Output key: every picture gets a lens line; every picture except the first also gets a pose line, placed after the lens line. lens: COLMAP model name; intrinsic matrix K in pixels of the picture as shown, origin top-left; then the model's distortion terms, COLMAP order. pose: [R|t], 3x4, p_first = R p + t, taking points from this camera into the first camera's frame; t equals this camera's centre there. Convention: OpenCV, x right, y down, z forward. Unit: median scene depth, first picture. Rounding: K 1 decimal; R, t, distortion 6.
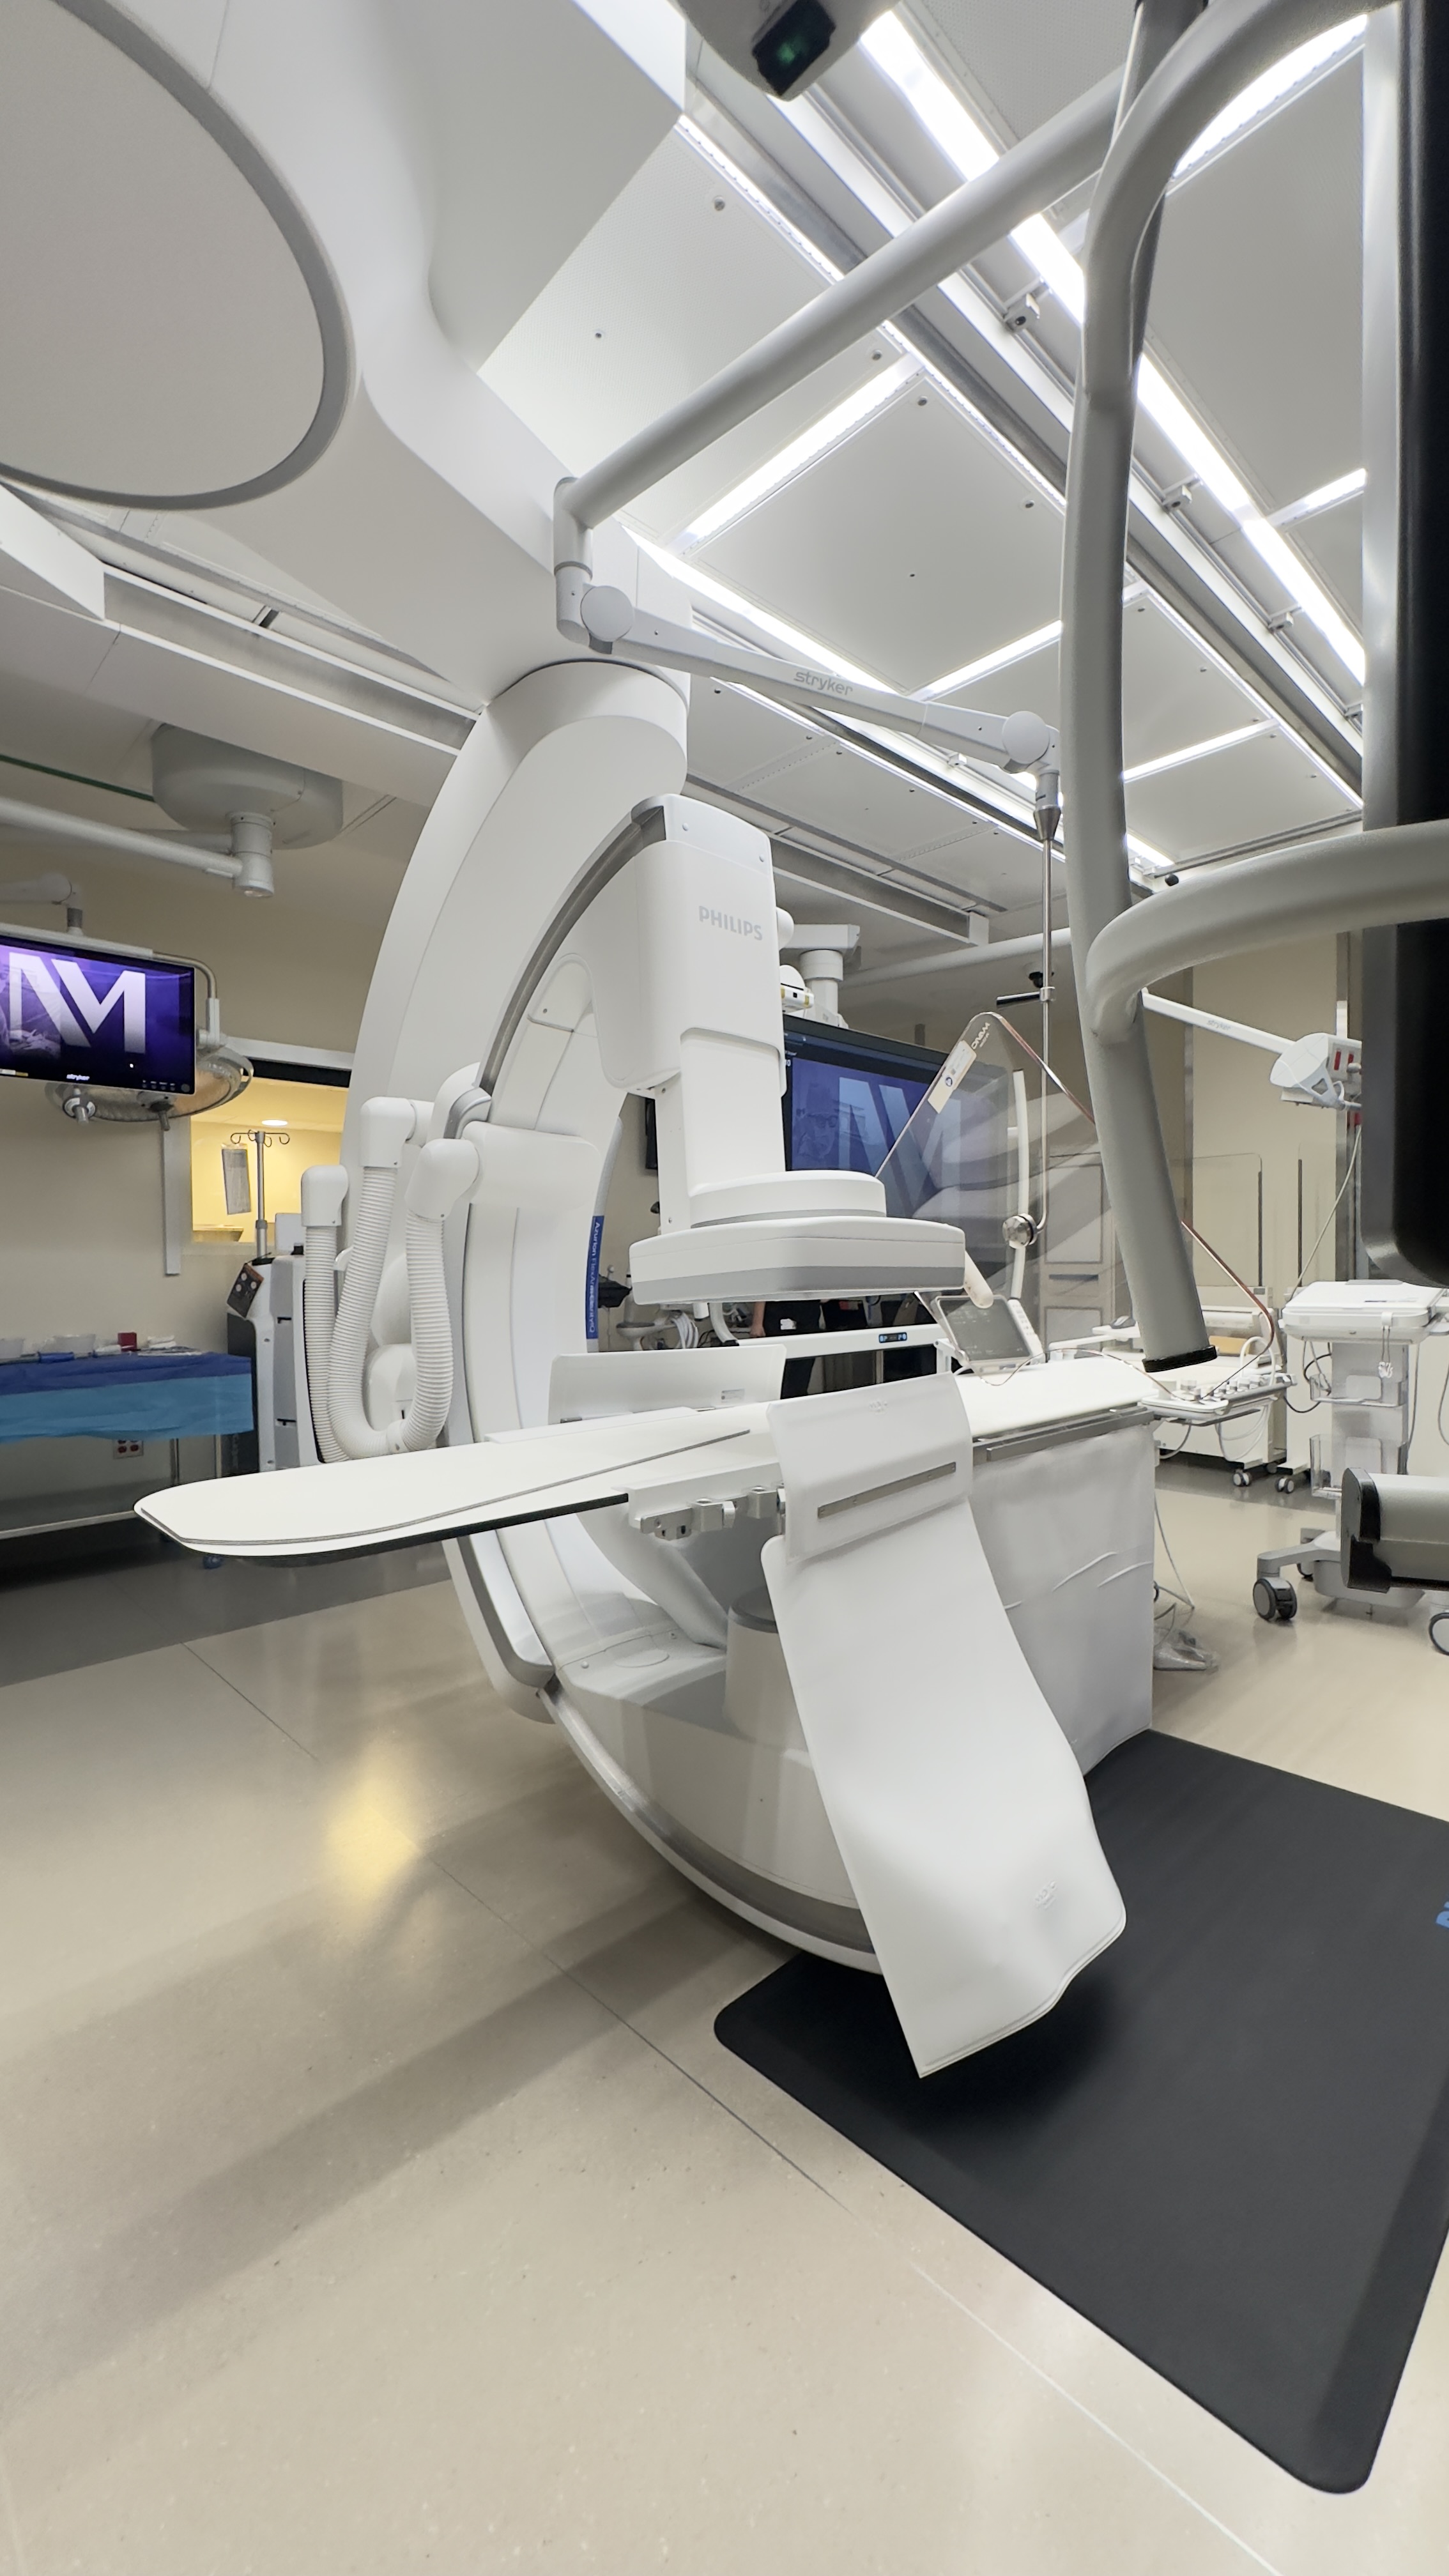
lens RADIAL K [[1035.9, 0, 724.6], [0, 1035.9, 1291.7], [0, 0, 1]] dist [-0.004284, 0.000363]
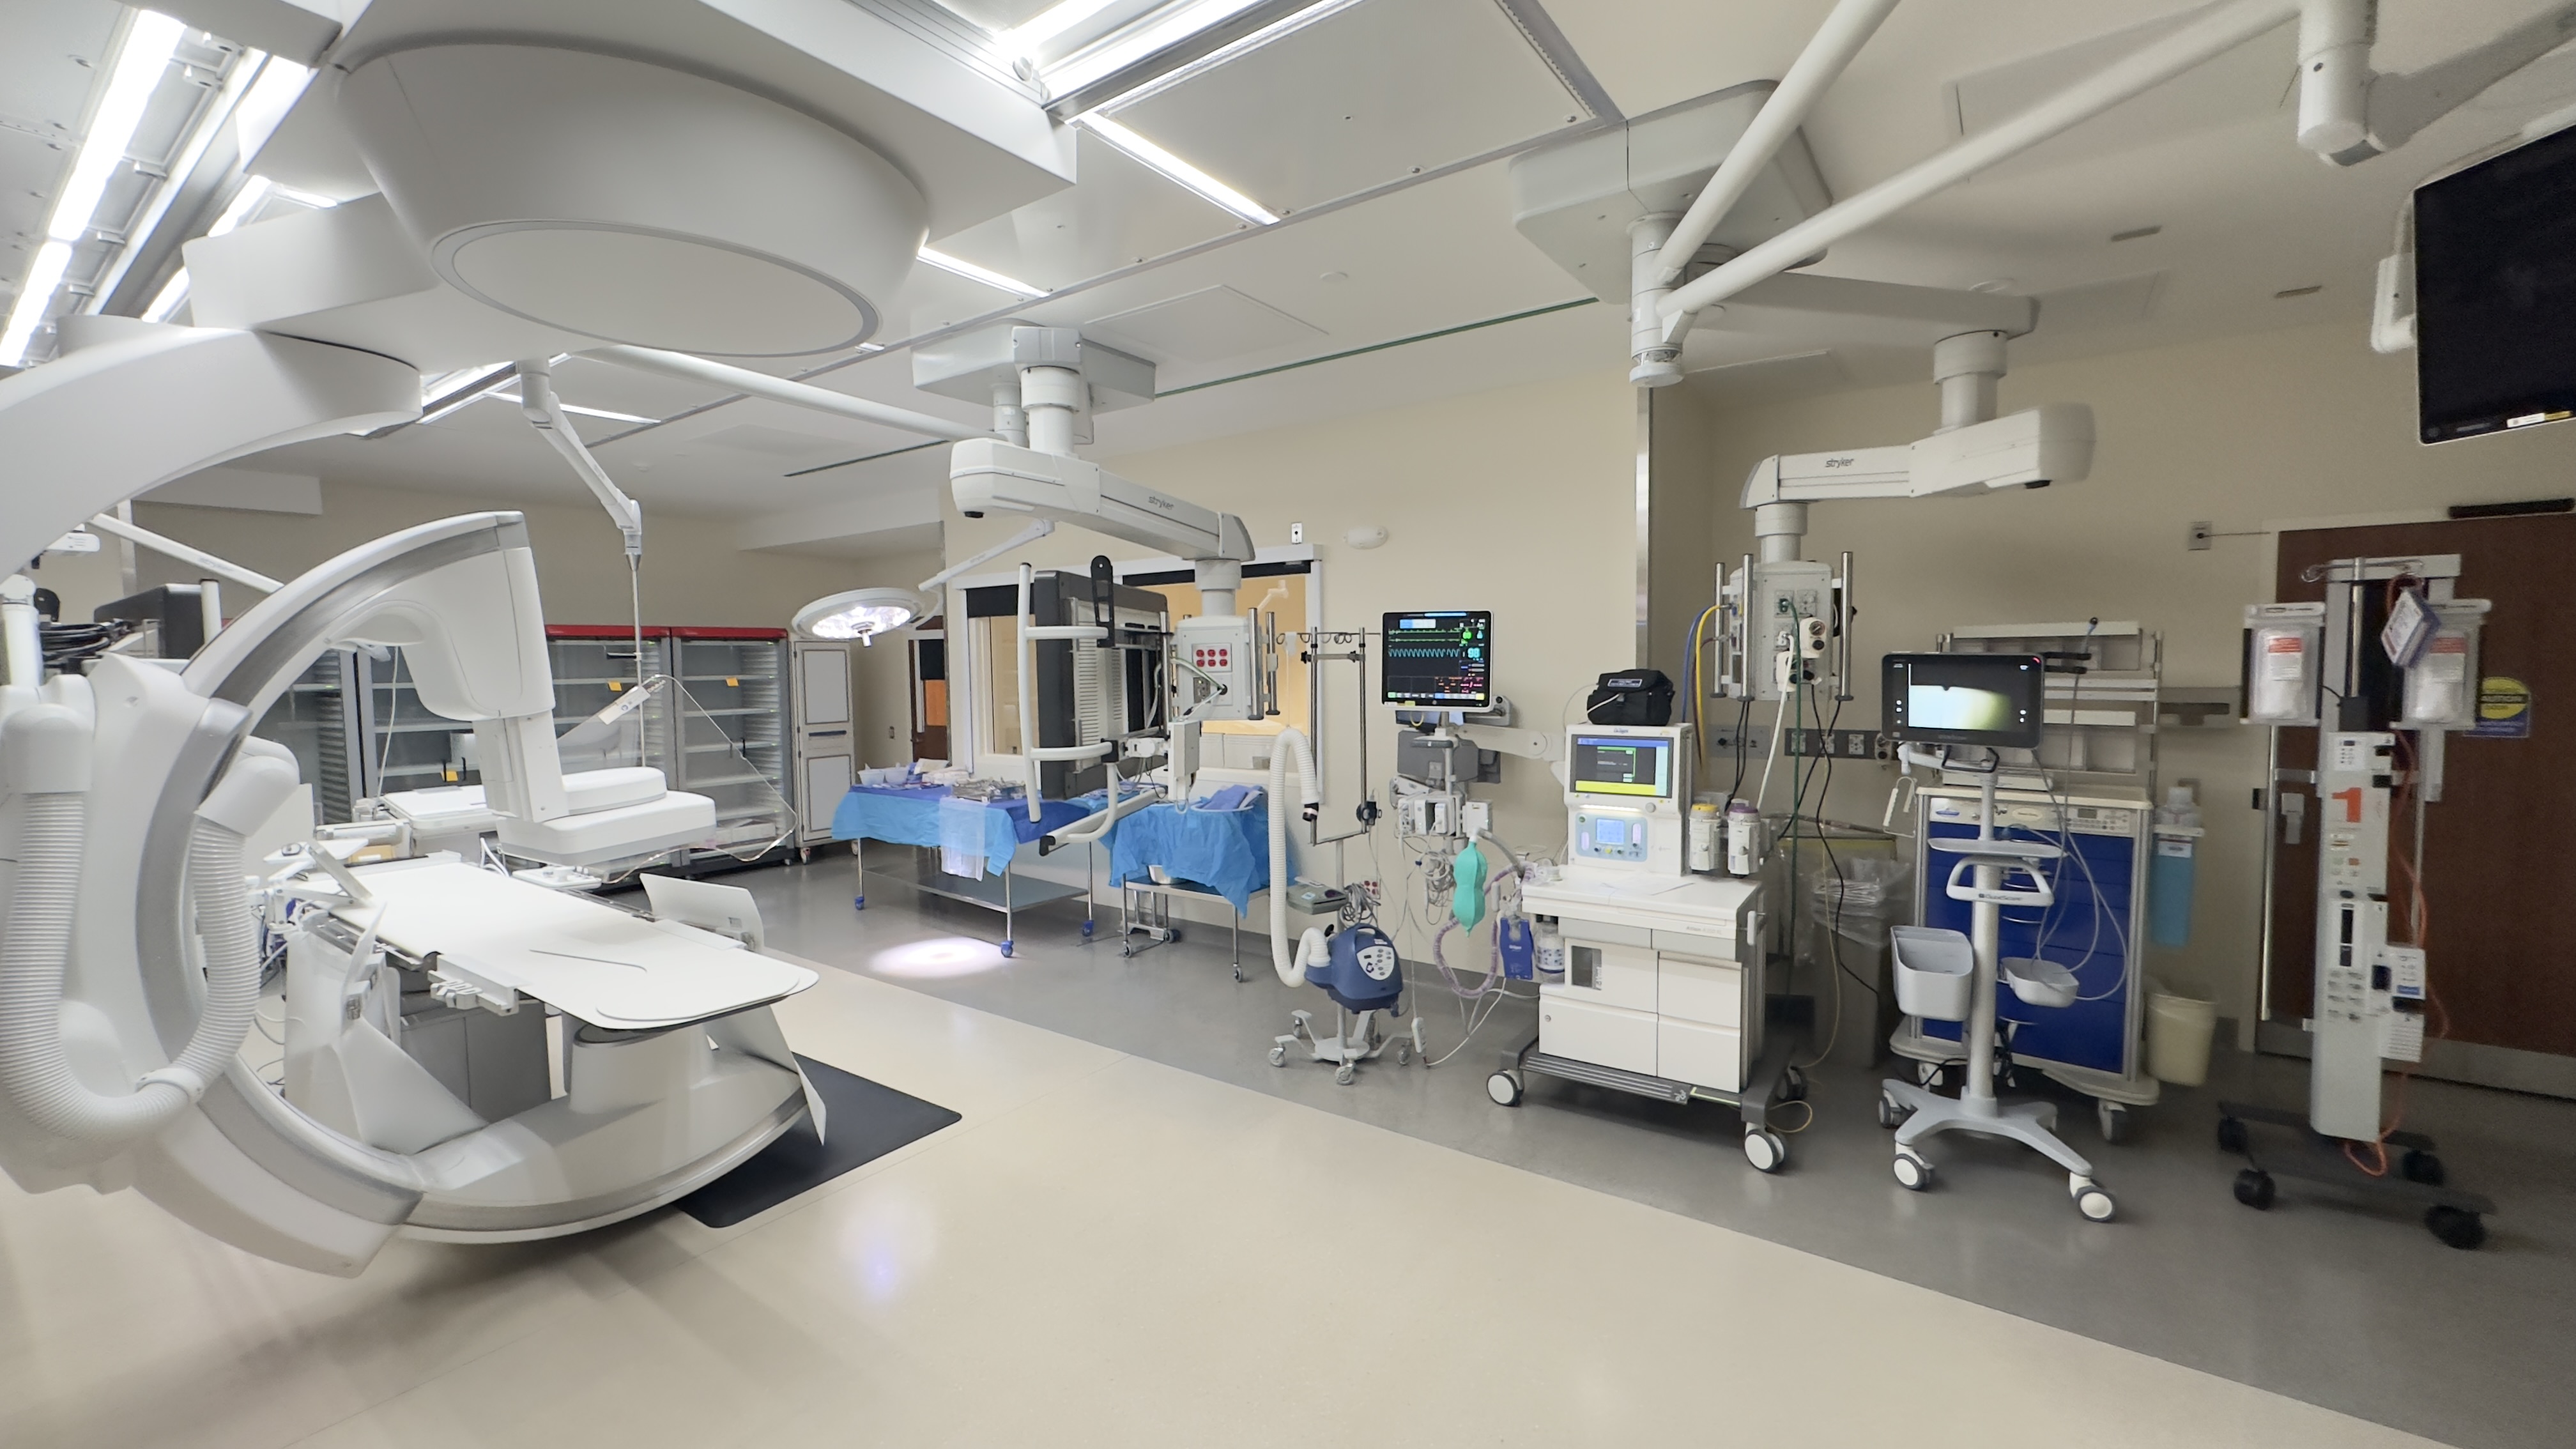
lens RADIAL K [[1035.9, 0, 1300.0], [0, 1035.9, 729.2], [0, 0, 1]] dist [-0.004284, 0.000363]
pose [[-0.201188, -0.055852, 0.977959, -1.702424], [0.040298, 0.997056, 0.065233, -0.234339], [-0.978723, 0.052534, -0.198345, 0.243983]]
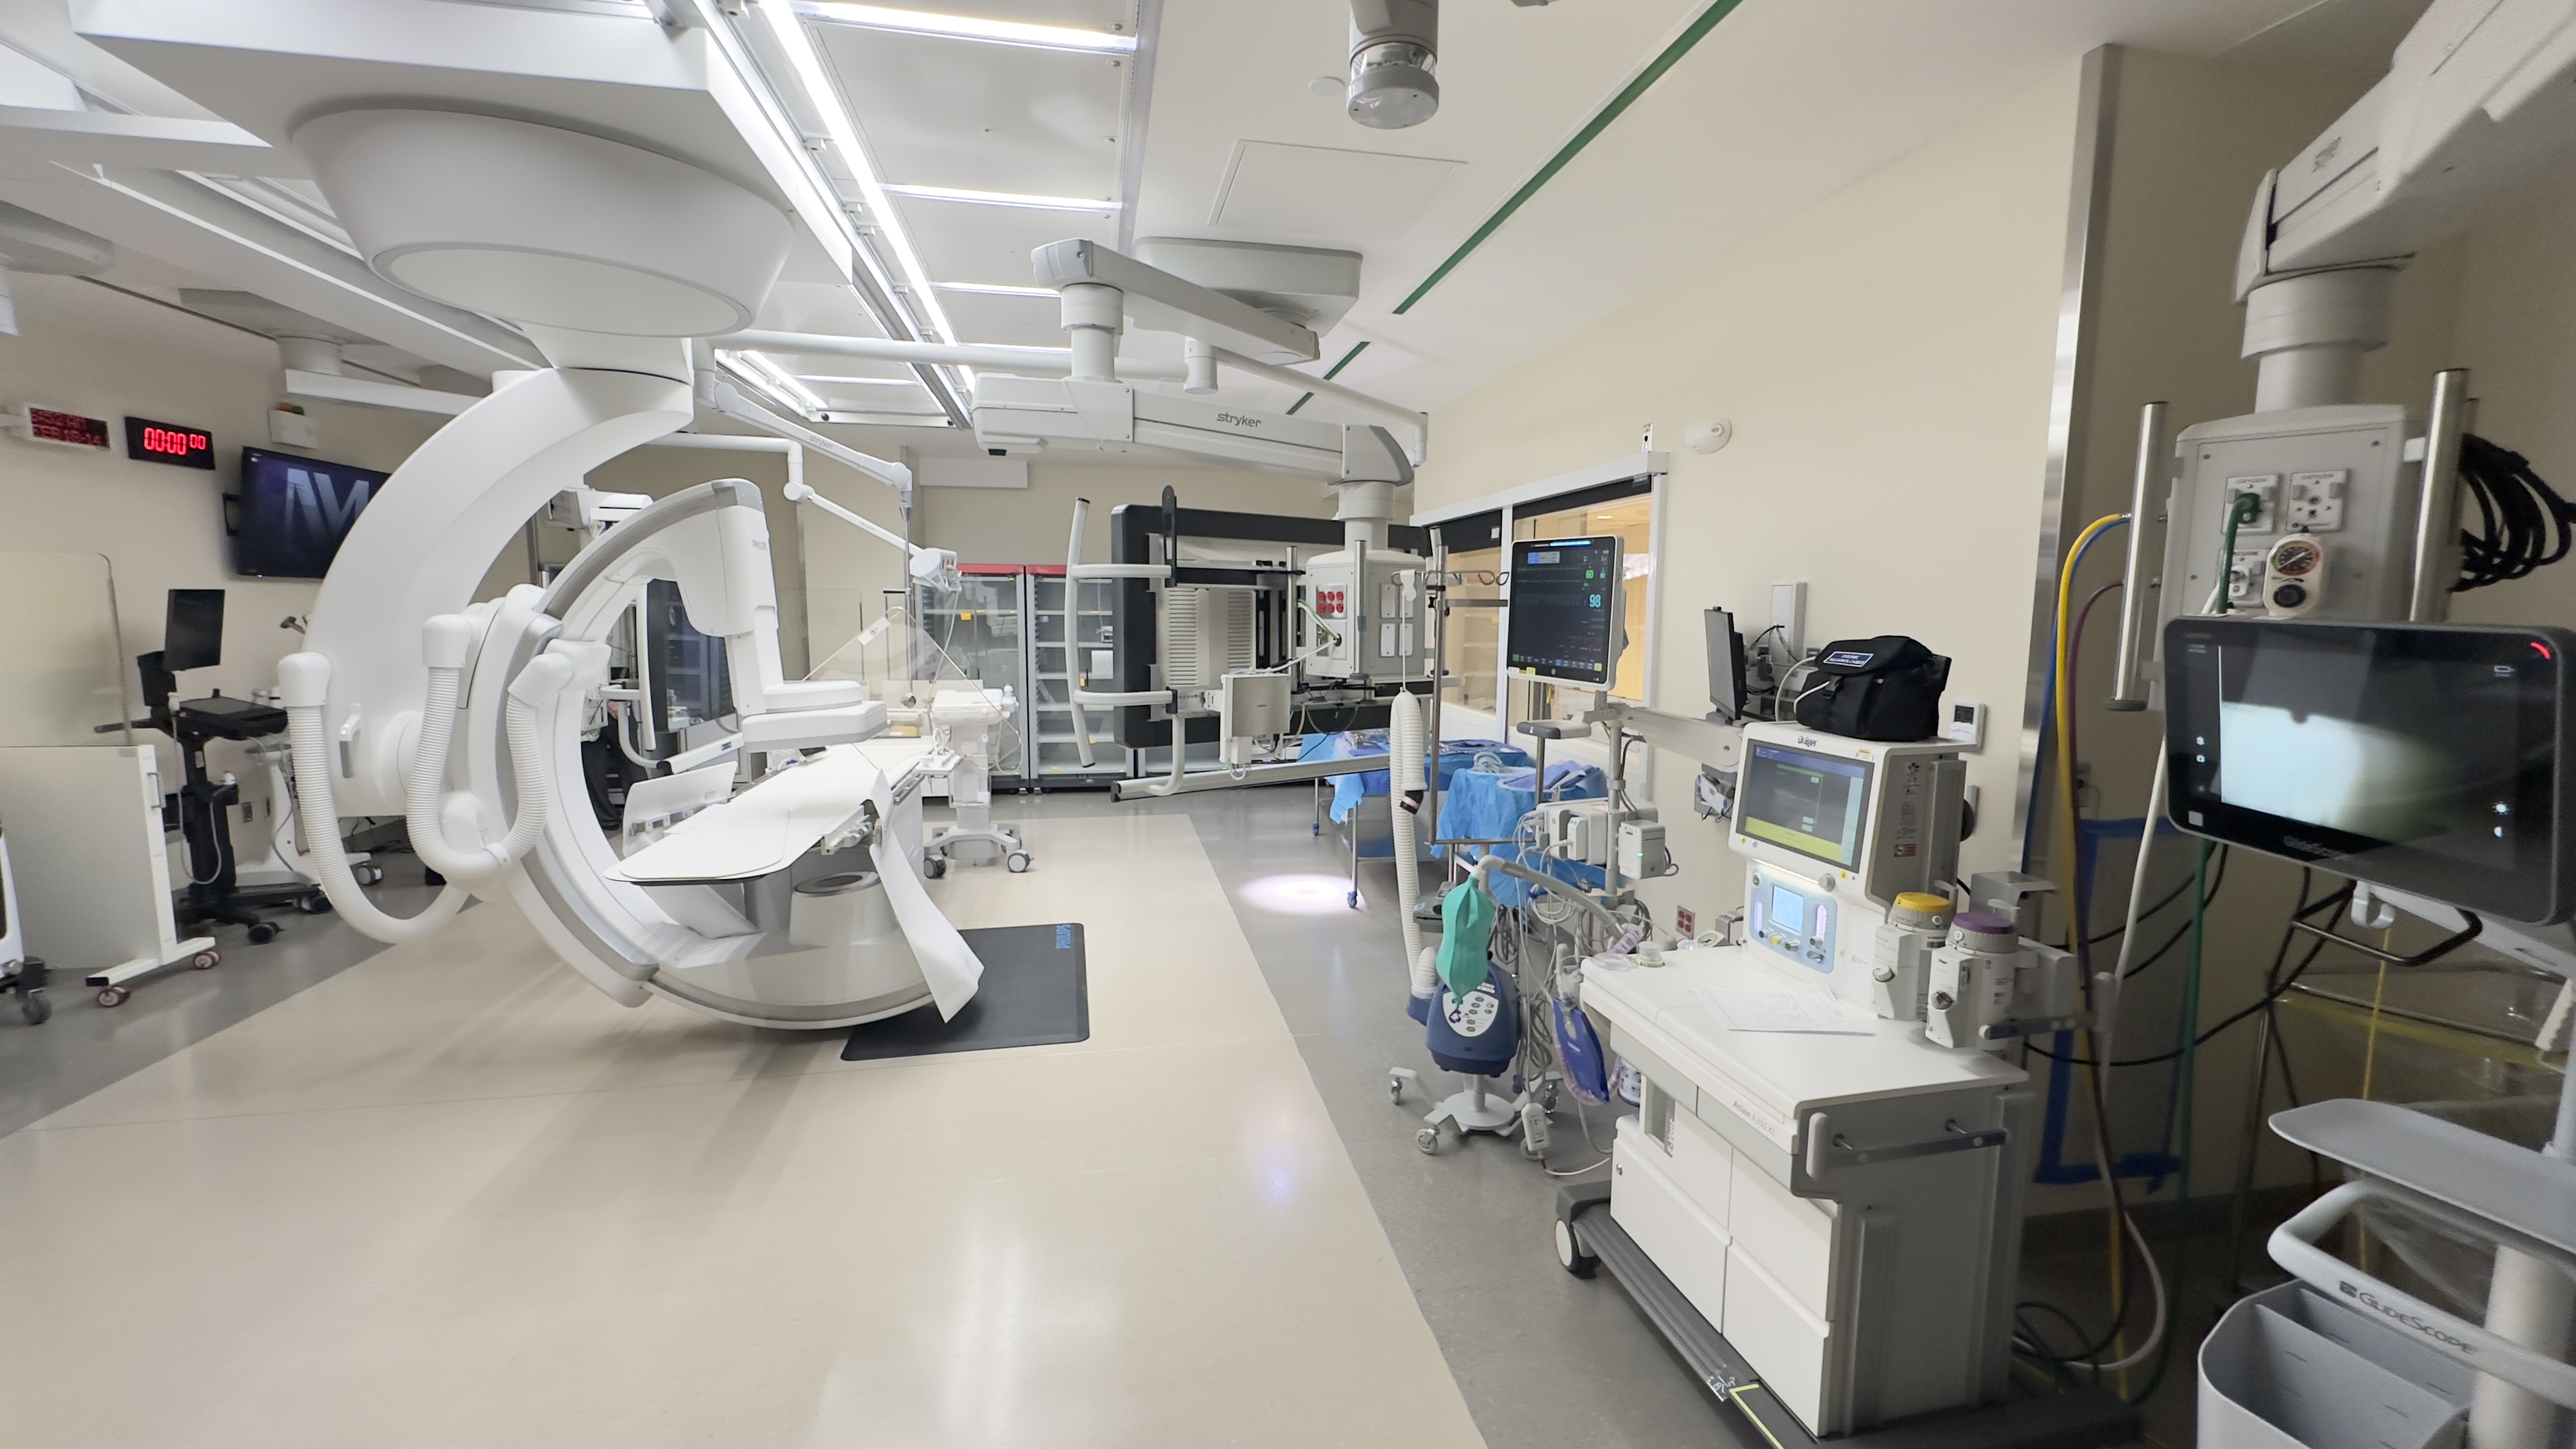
lens RADIAL K [[1035.9, 0, 1300.0], [0, 1035.9, 729.2], [0, 0, 1]] dist [-0.004284, 0.000363]
pose [[0.533820, -0.089852, 0.840811, -1.135368], [0.010112, 0.994946, 0.099903, -0.209802], [-0.845538, -0.044828, 0.532030, -0.898252]]
